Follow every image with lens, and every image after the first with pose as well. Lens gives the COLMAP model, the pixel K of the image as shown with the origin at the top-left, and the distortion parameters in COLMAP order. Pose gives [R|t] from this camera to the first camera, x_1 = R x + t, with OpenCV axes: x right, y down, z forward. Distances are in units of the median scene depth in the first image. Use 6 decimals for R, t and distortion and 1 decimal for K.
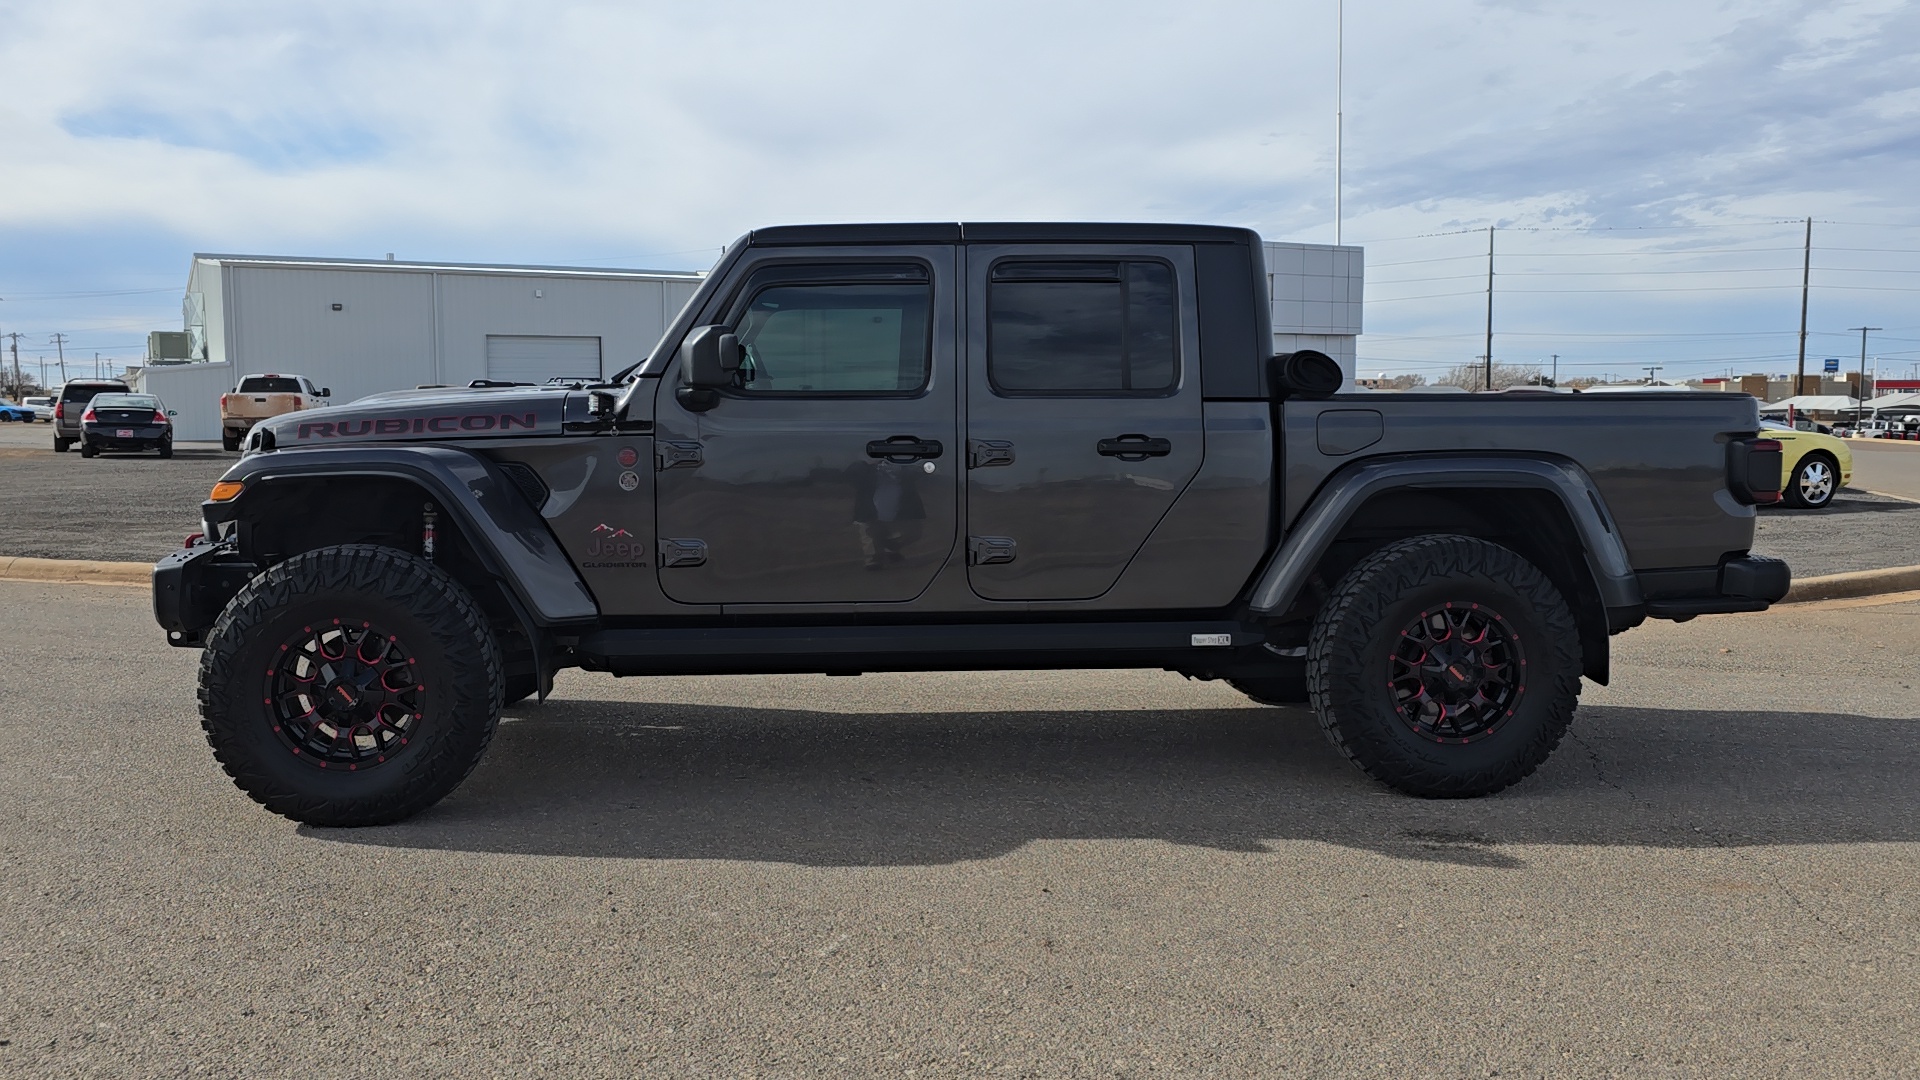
lens RADIAL K [[1580.9, 0, 960.0], [0, 1580.9, 540.0], [0, 0, 1]] dist [0.000040, -0.004798]
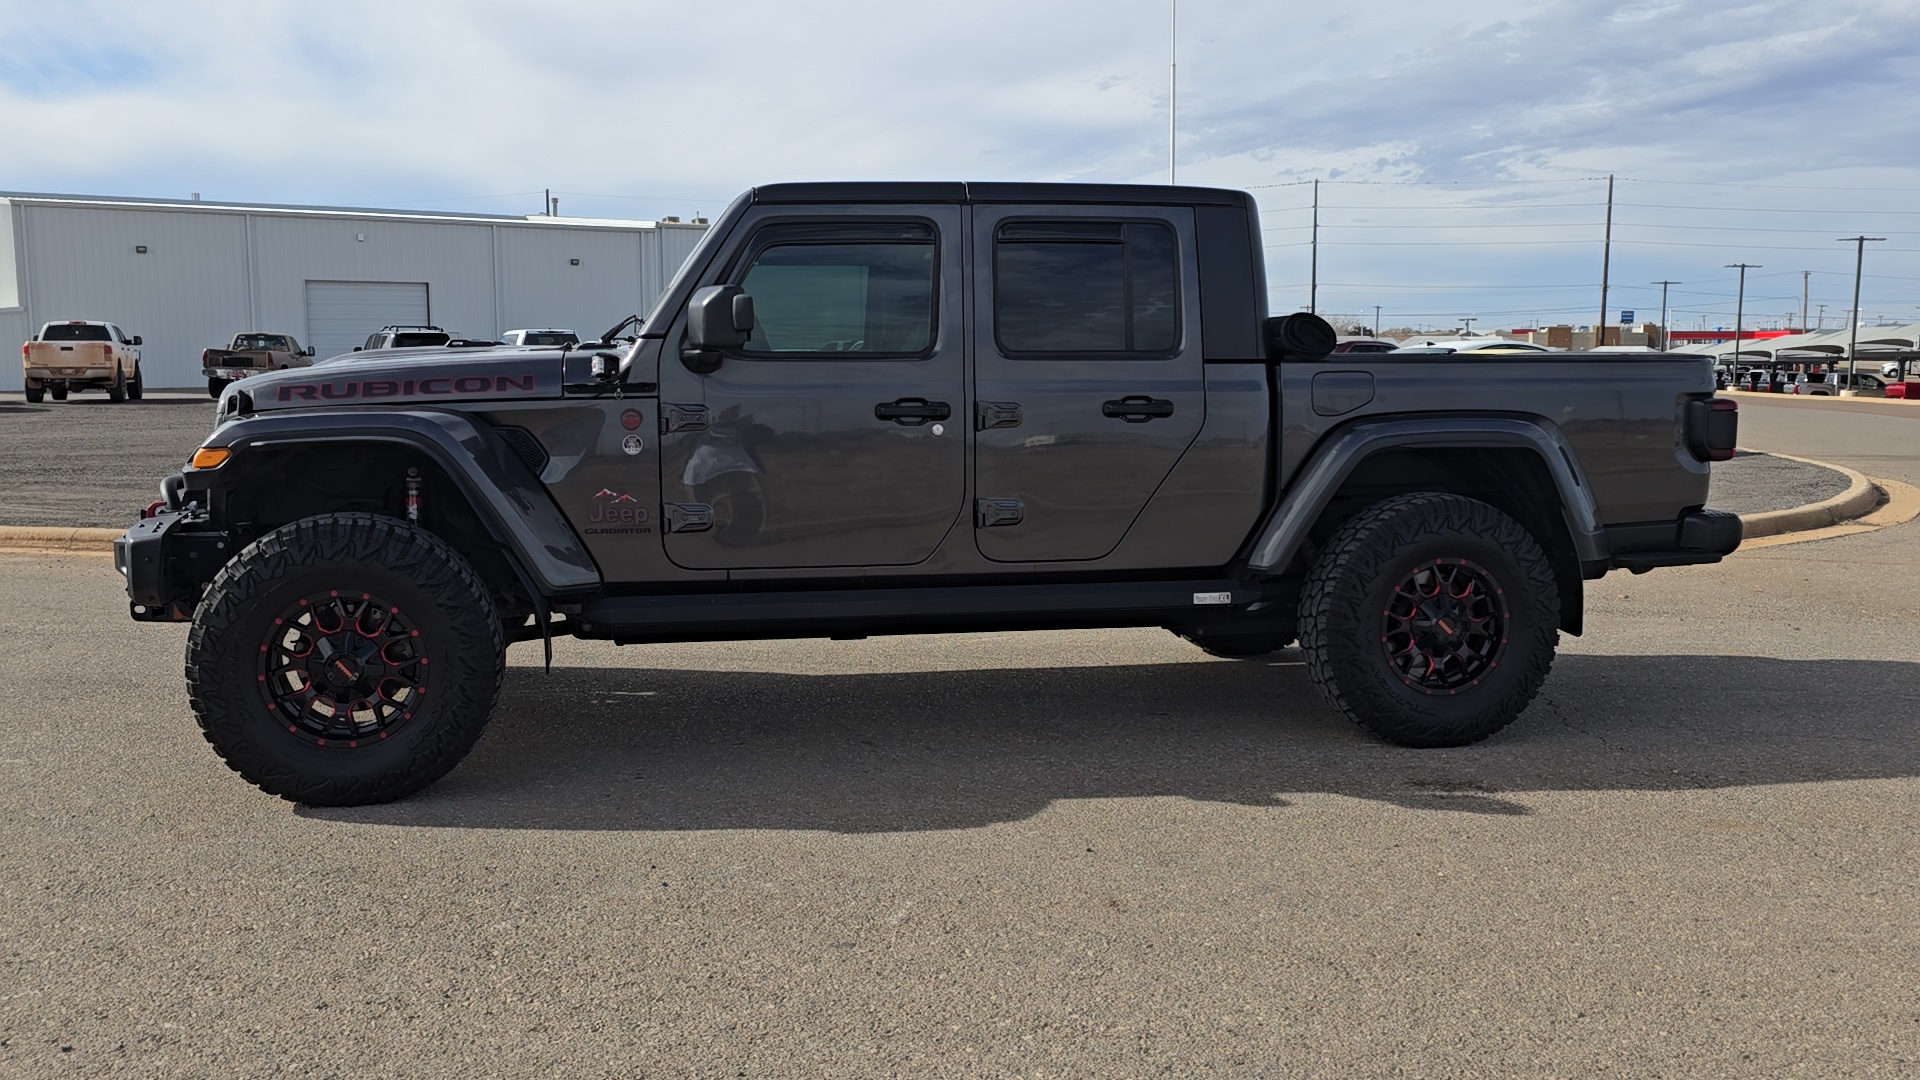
lens RADIAL K [[1580.9, 0, 960.0], [0, 1580.9, 540.0], [0, 0, 1]] dist [0.000040, -0.004798]
pose [[0.994372, -0.011020, 0.105370, -0.111406], [0.007617, 0.999438, 0.032637, -0.008861], [-0.105670, -0.031651, 0.993897, 0.007612]]
